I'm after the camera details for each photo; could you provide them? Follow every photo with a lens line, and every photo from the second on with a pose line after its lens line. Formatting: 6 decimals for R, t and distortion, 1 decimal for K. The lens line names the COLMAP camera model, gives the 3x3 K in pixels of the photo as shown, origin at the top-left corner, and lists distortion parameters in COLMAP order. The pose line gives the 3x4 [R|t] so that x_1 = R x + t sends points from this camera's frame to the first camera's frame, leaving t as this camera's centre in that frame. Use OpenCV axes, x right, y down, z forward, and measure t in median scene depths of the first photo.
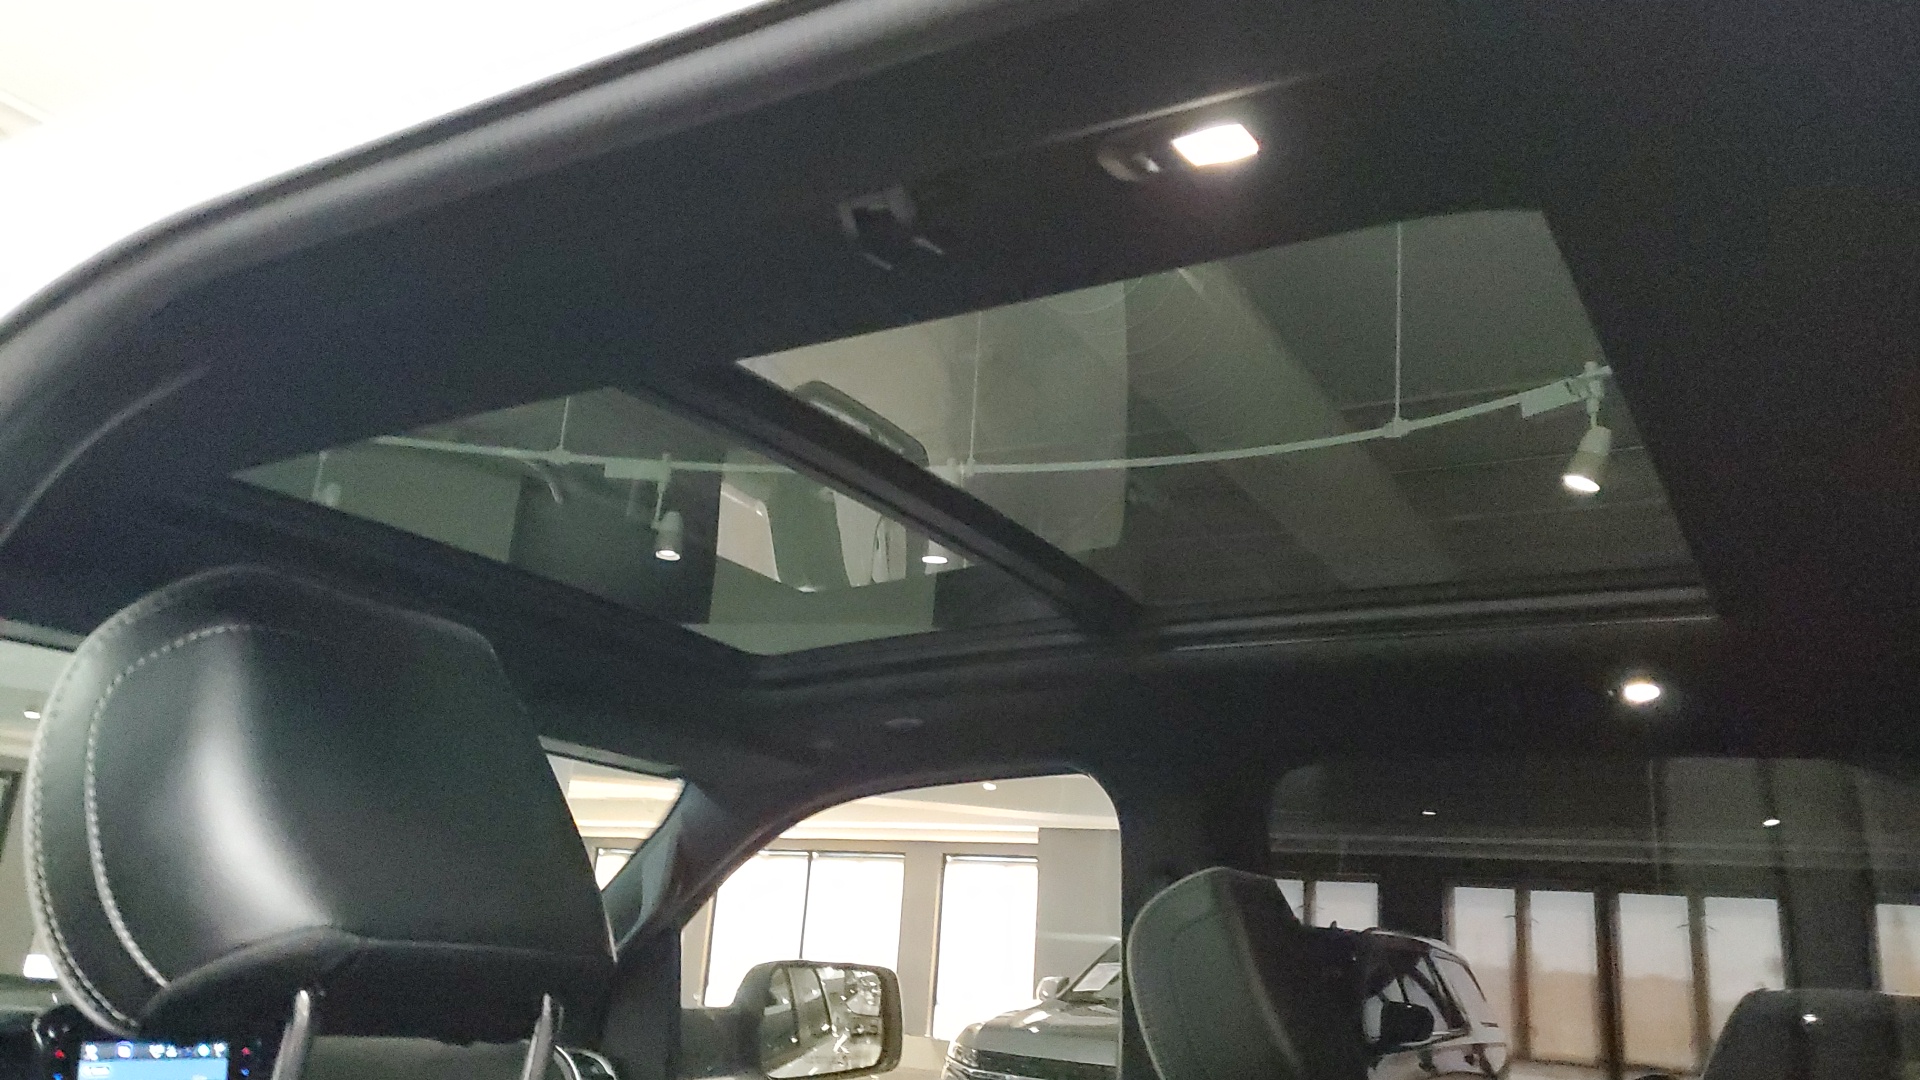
lens RADIAL K [[1410.1, 0, 962.3], [0, 1410.1, 518.9], [0, 0, 1]] dist [0.000825, 0.003039]
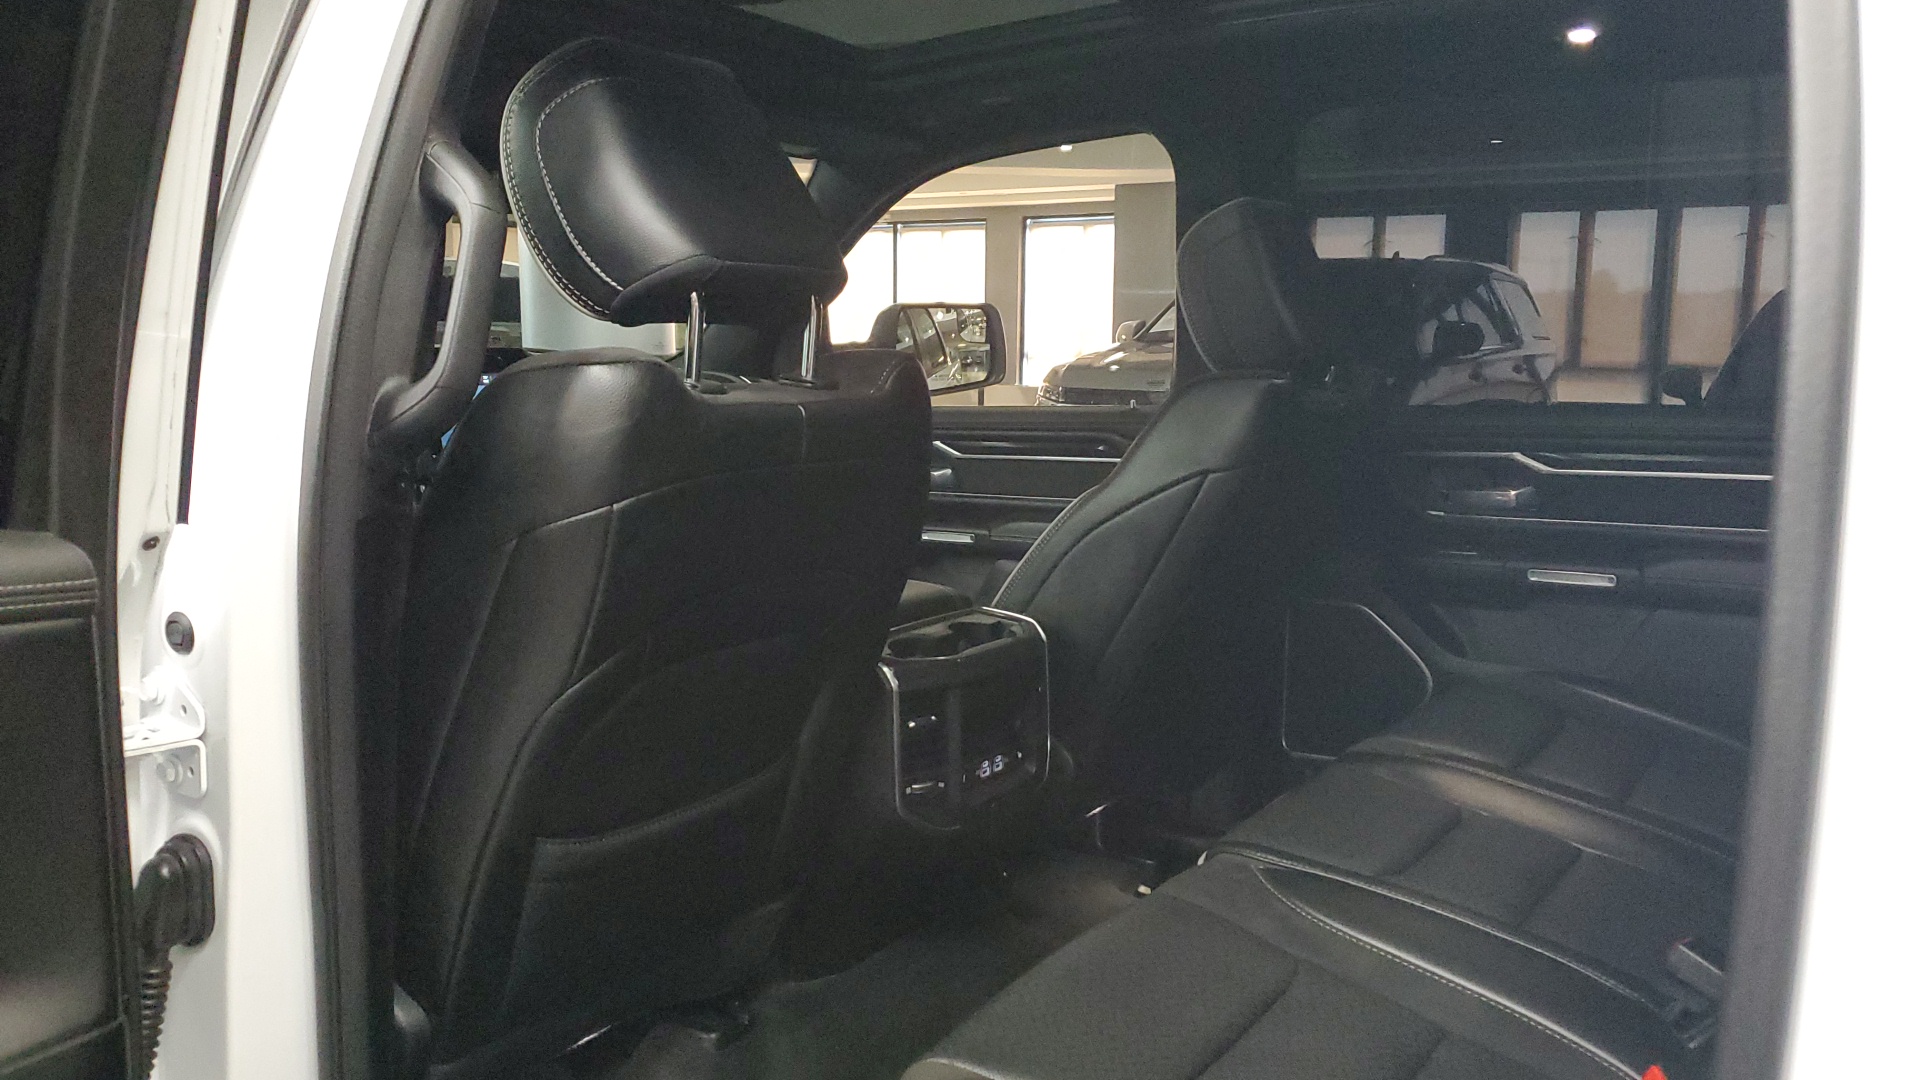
lens RADIAL K [[1469.8, 0, 947.4], [0, 1469.8, 533.4], [0, 0, 1]] dist [0.185261, -0.364638]
pose [[0.996372, -0.047579, -0.070558, -0.004332], [0.073036, 0.903642, 0.422016, -0.023826], [0.043680, -0.425638, 0.903839, -0.122216]]
